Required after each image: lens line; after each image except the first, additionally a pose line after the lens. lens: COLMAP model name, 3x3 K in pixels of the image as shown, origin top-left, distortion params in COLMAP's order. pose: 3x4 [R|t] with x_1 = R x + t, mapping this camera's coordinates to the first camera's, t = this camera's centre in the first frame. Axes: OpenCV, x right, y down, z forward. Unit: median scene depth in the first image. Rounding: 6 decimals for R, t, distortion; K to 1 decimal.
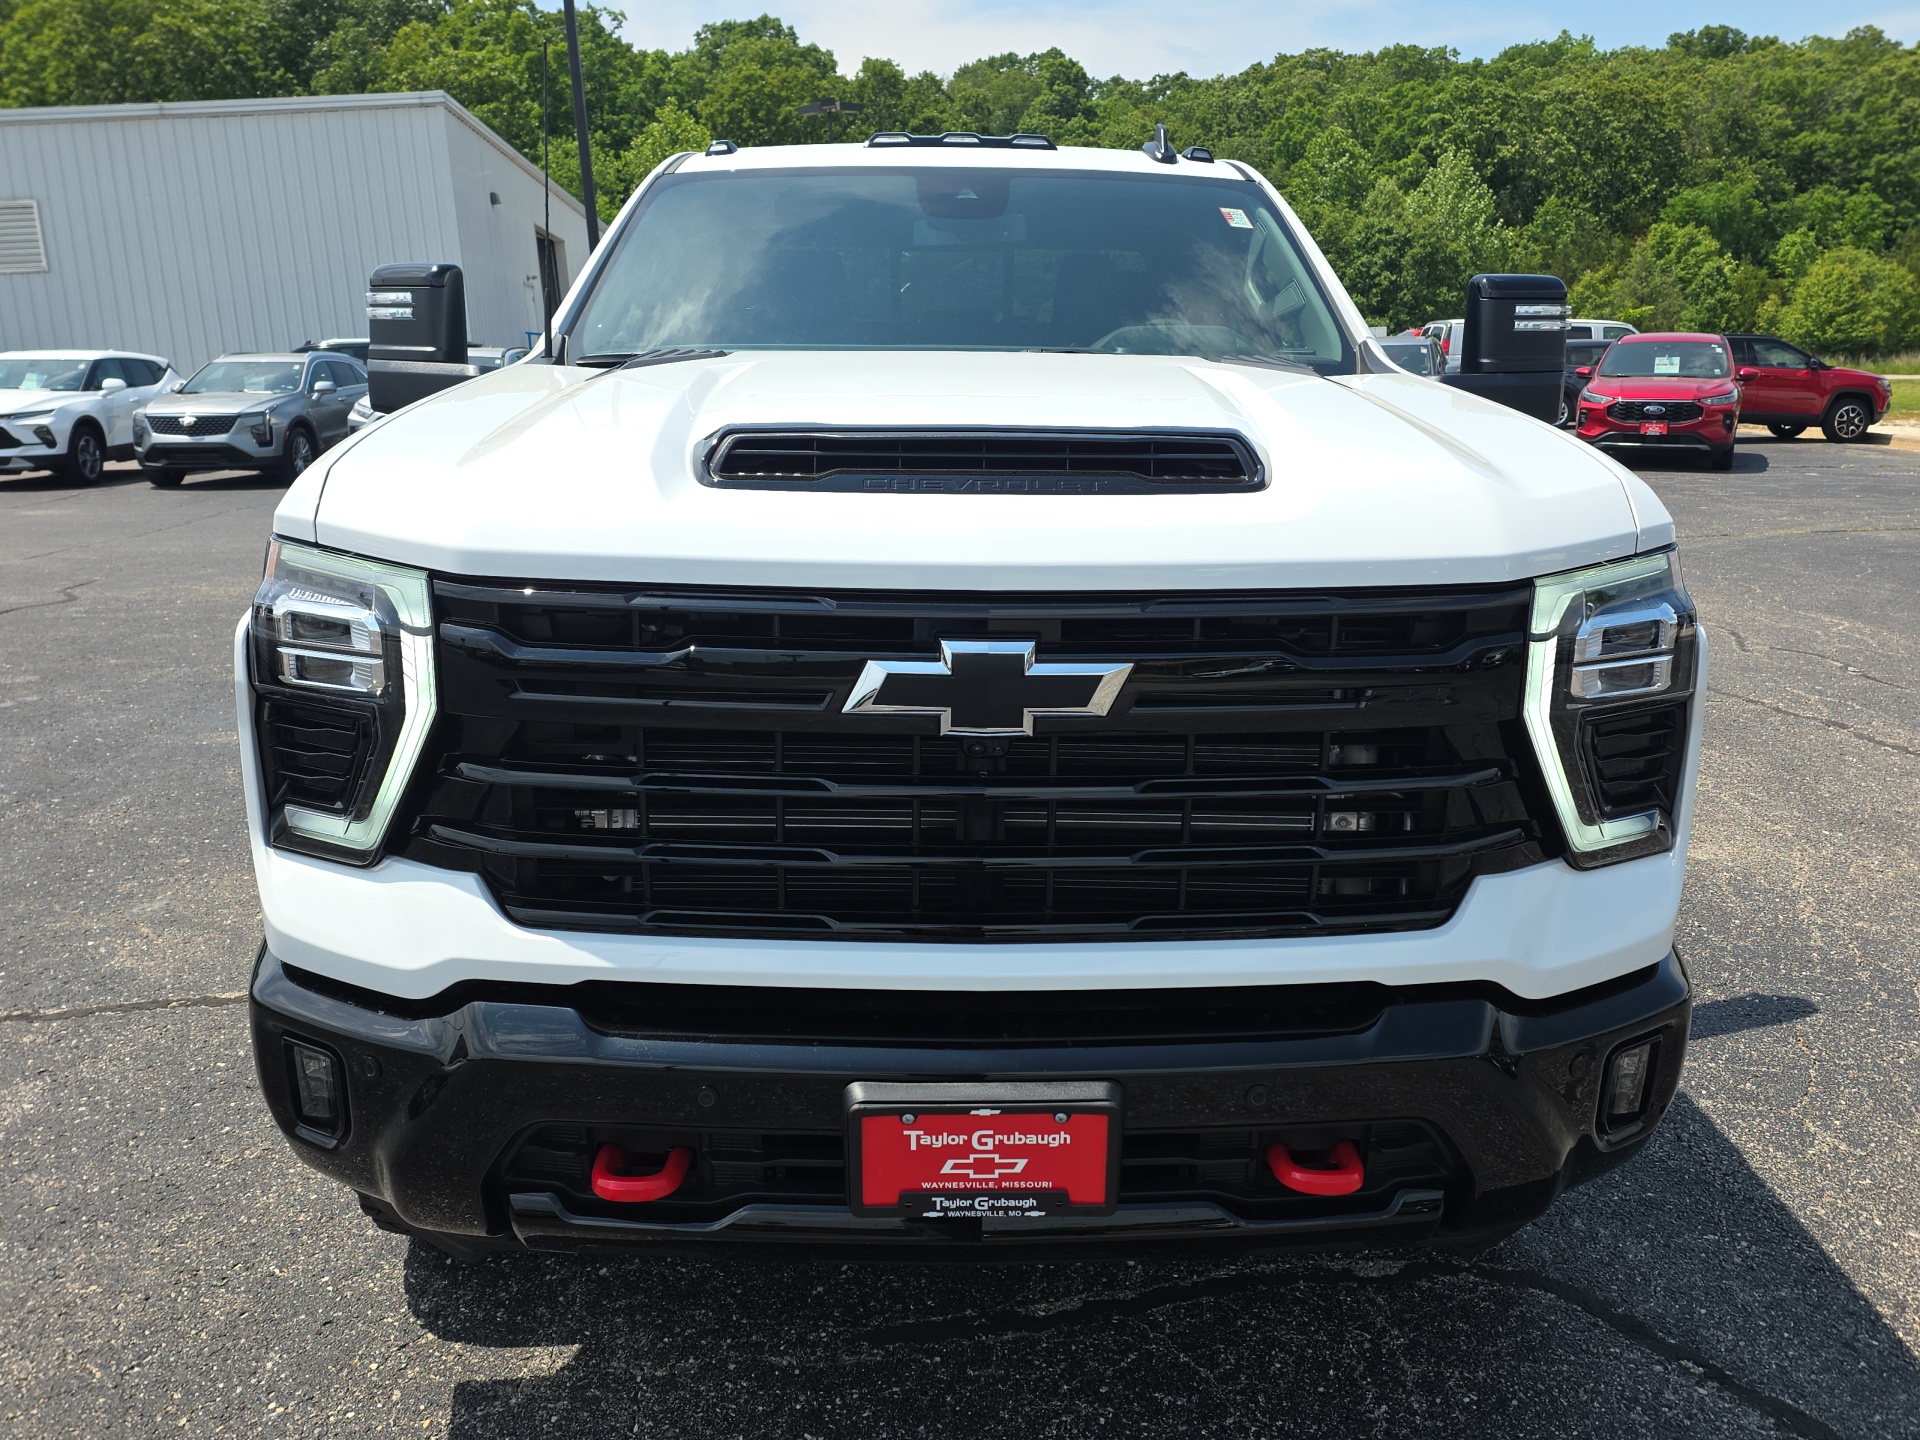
lens RADIAL K [[1591.7, 0, 958.8], [0, 1591.7, 716.7], [0, 0, 1]] dist [0.011605, 0.001604]
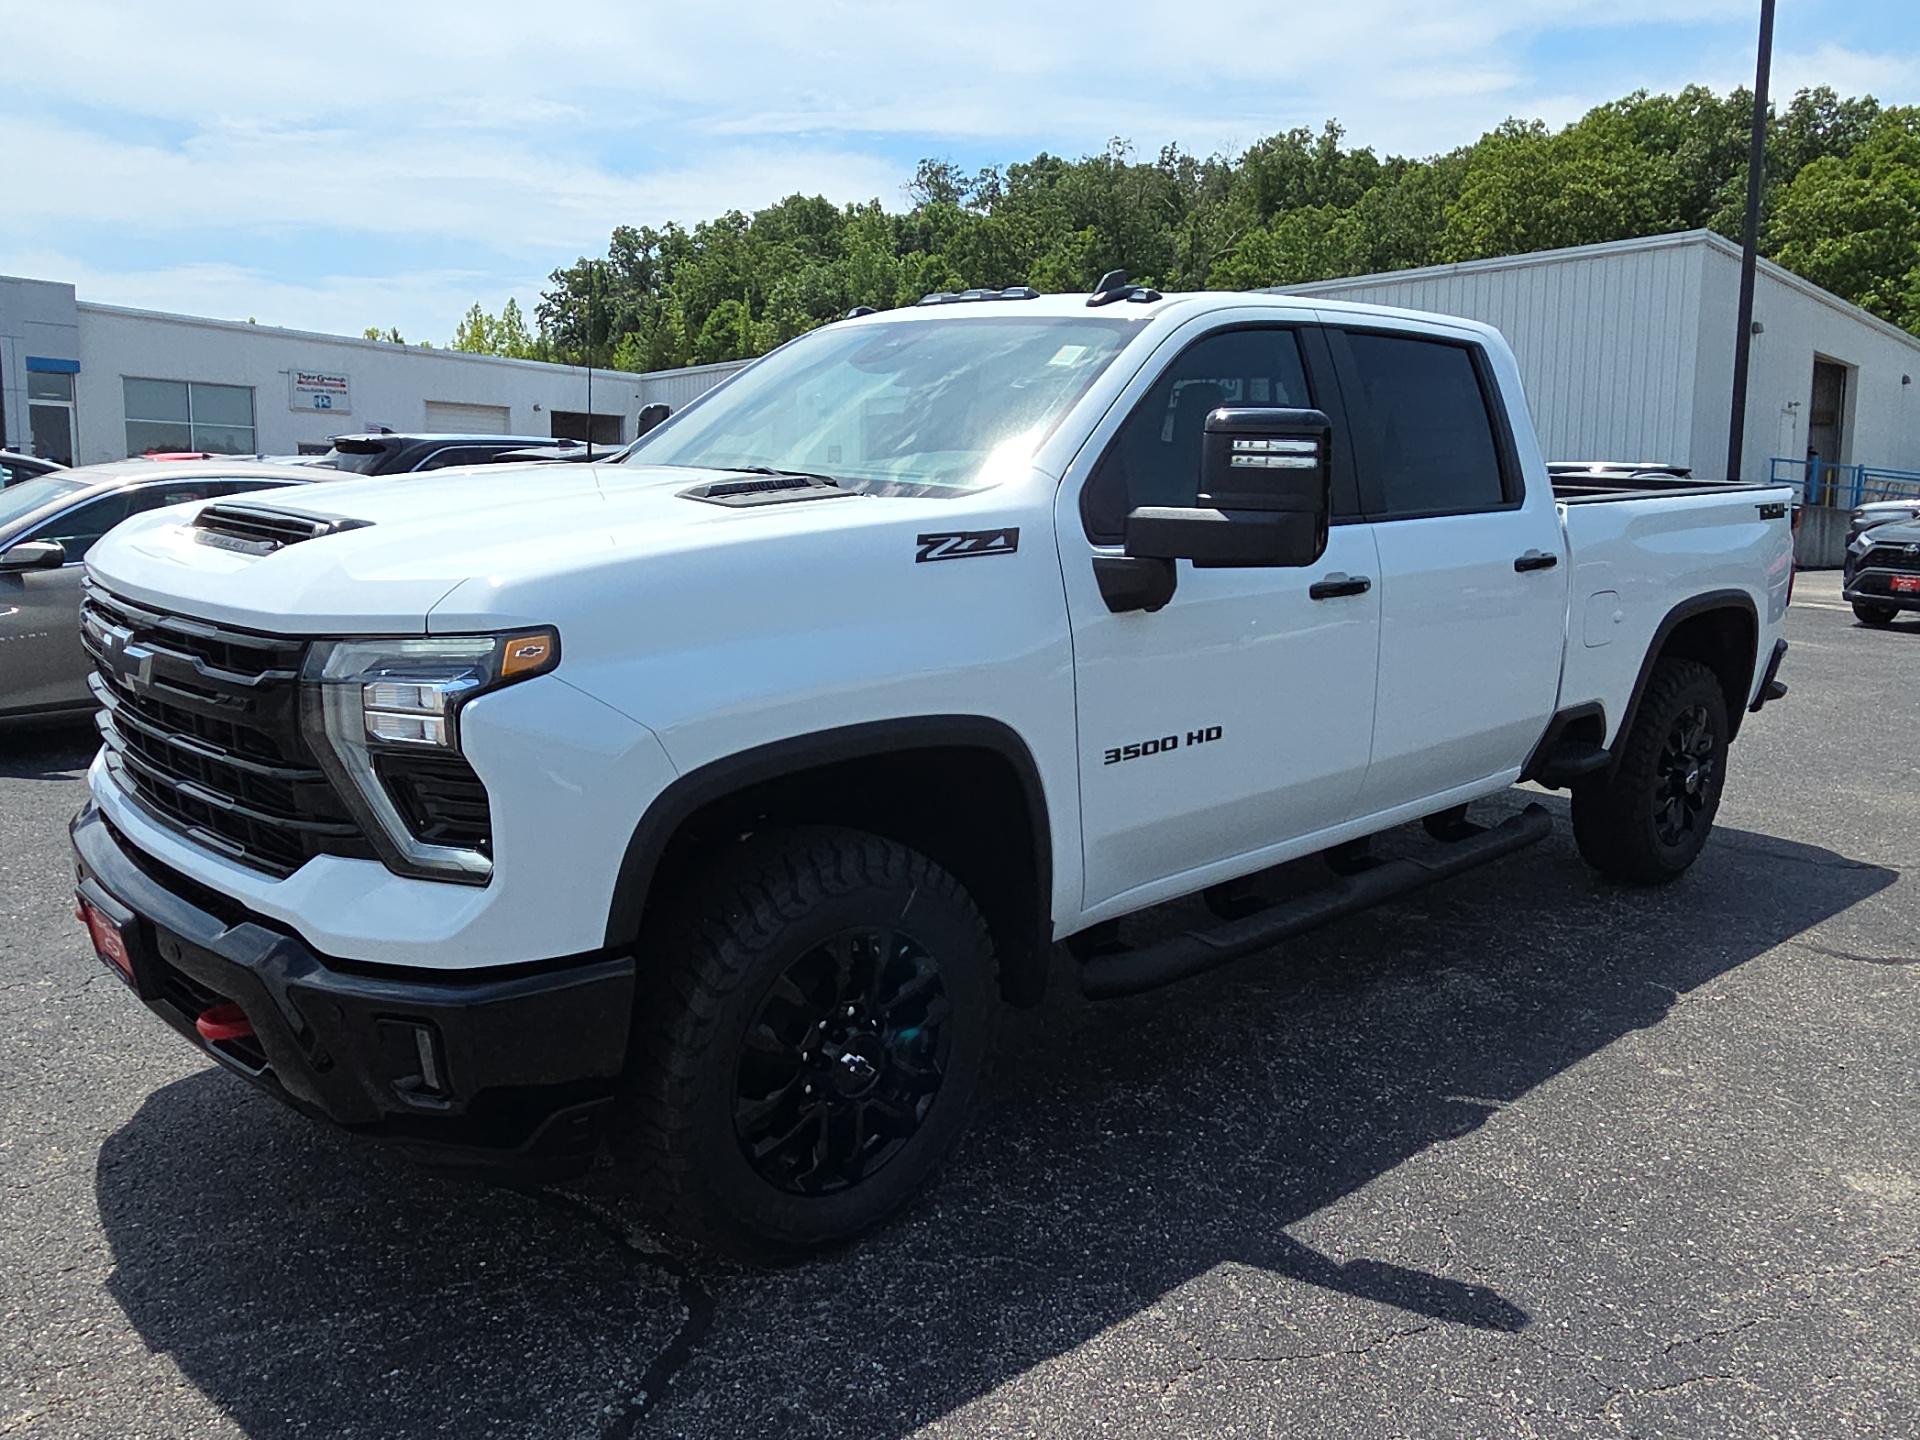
lens RADIAL K [[1493.9, 0, 961.1], [0, 1493.9, 718.3], [0, 0, 1]] dist [-0.004544, -0.002843]
pose [[0.663645, 0.143868, -0.734083, 0.110873], [-0.189746, 0.981612, 0.020841, -0.009758], [0.723583, 0.125459, 0.678740, 0.035092]]
